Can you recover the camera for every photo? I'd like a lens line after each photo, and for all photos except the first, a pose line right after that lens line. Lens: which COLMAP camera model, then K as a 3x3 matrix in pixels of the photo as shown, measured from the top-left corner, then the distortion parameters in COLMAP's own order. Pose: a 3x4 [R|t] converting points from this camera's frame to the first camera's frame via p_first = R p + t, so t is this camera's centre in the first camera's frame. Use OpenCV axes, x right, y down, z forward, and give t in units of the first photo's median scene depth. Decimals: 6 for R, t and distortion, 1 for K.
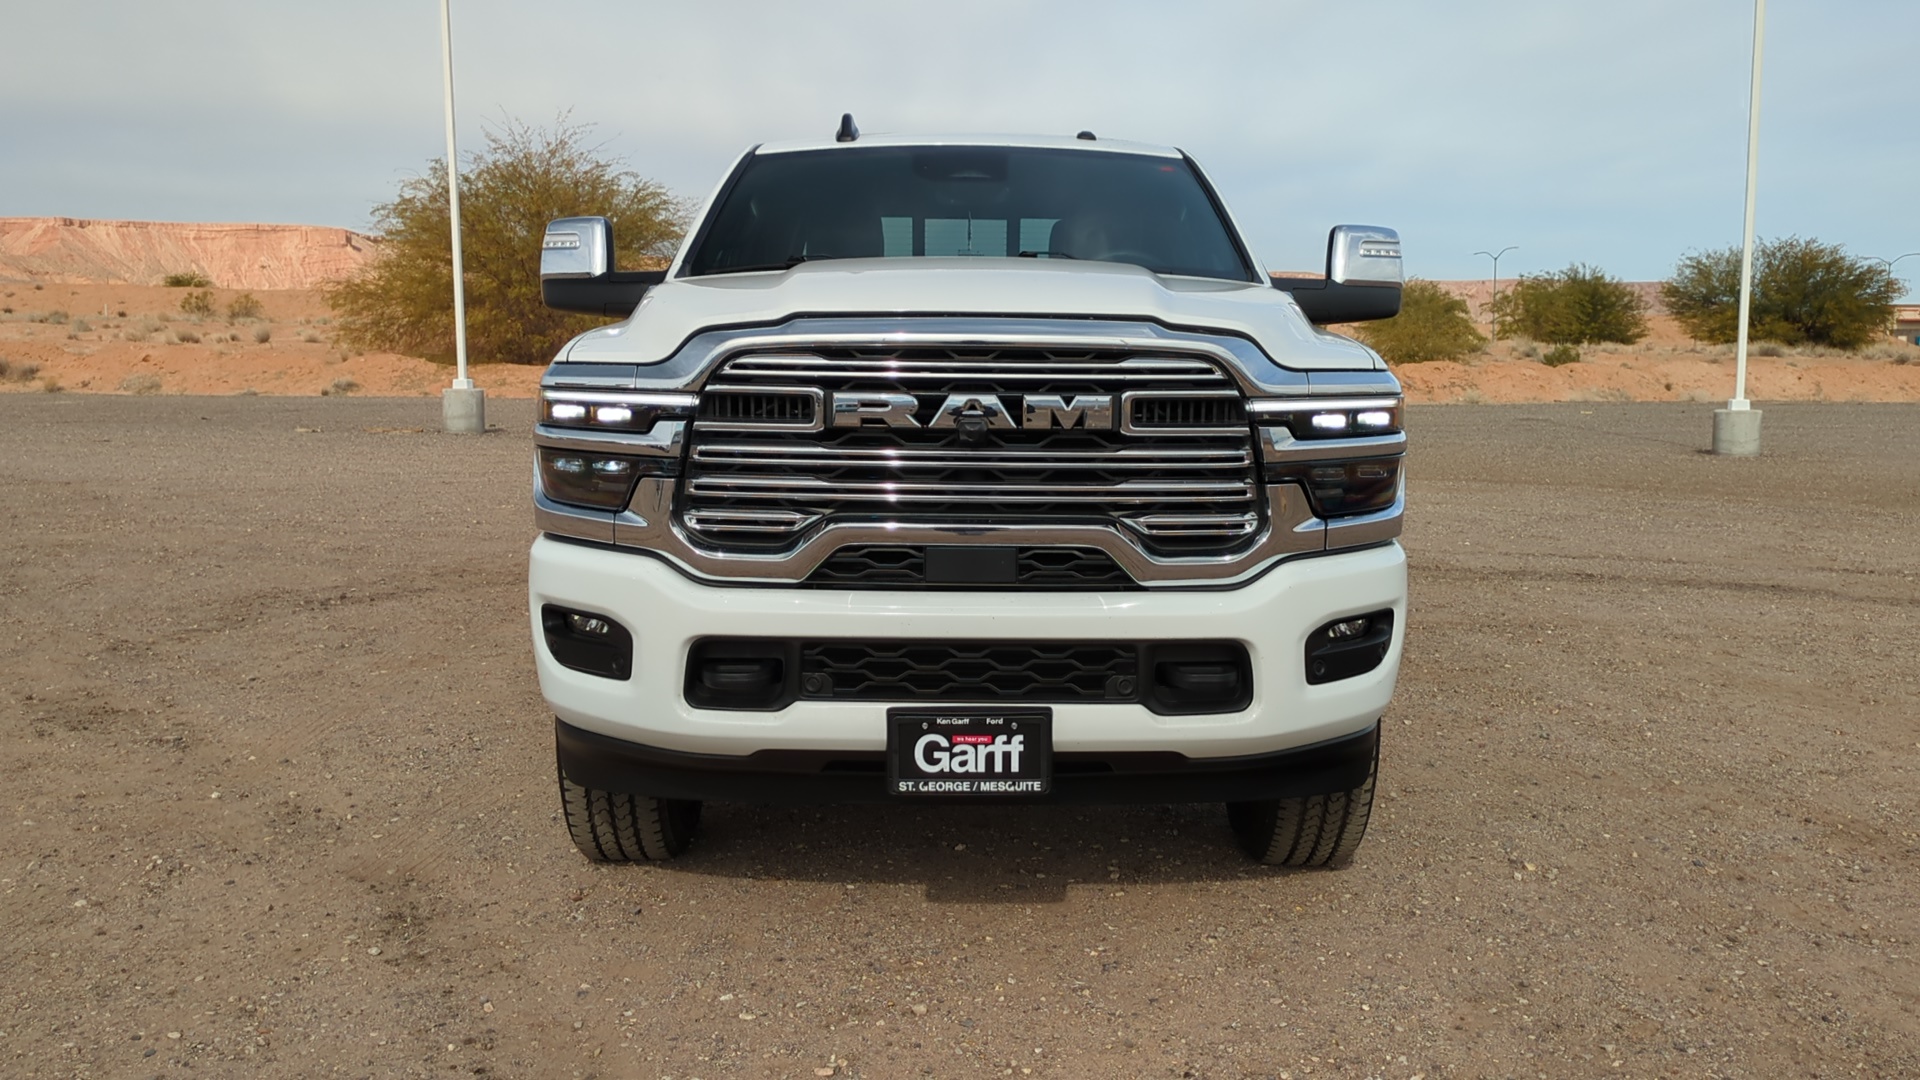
lens RADIAL K [[1655.0, 0, 976.5], [0, 1655.0, 527.4], [0, 0, 1]] dist [0.070479, -0.081732]
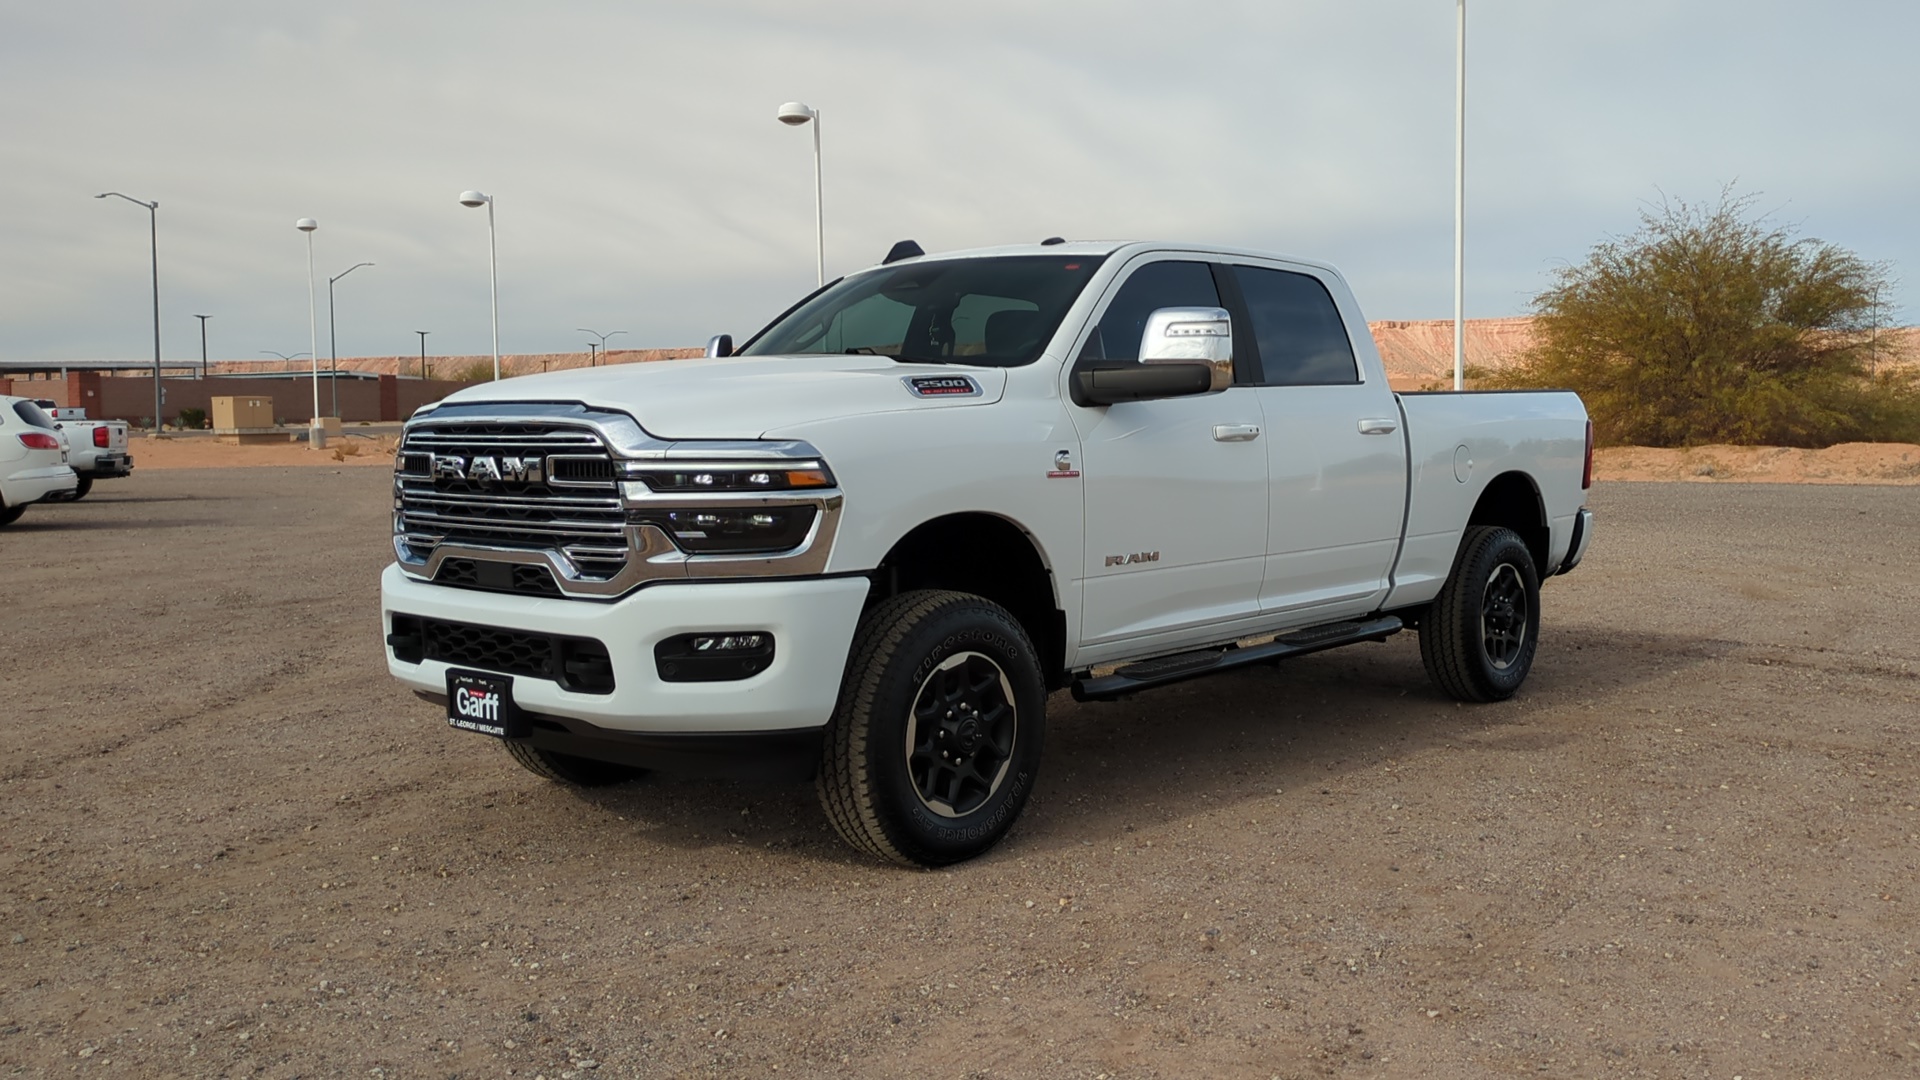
lens RADIAL K [[1655.0, 0, 976.5], [0, 1655.0, 527.4], [0, 0, 1]] dist [0.070479, -0.081732]
pose [[0.740471, 0.028574, -0.671481, 1.292906], [-0.062458, 0.997698, -0.026419, -0.006361], [0.669180, 0.061502, 0.740551, 0.203171]]
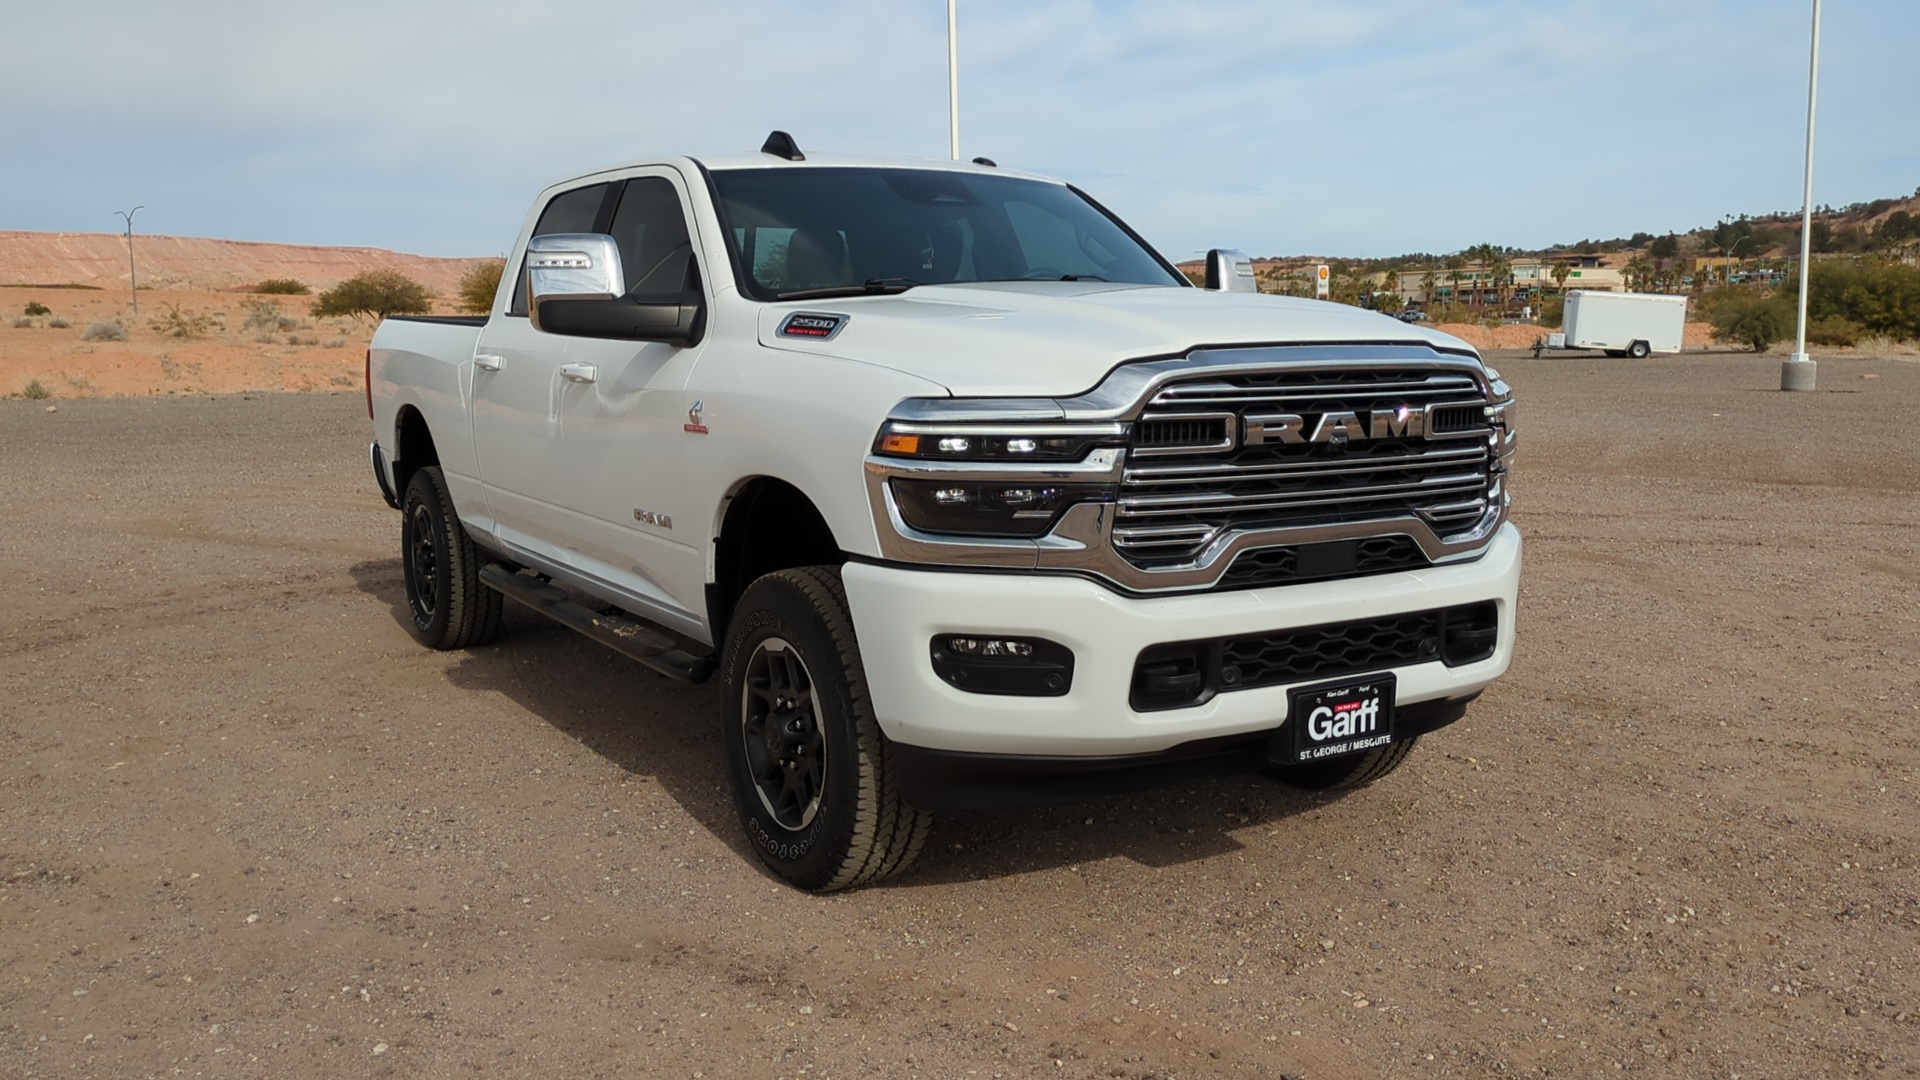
lens RADIAL K [[1655.0, 0, 976.5], [0, 1655.0, 527.4], [0, 0, 1]] dist [0.070479, -0.081732]
pose [[0.859175, -0.077597, 0.505763, -0.807638], [0.071237, 0.996948, 0.031941, -0.054153], [-0.506698, 0.008586, 0.862081, 0.121086]]
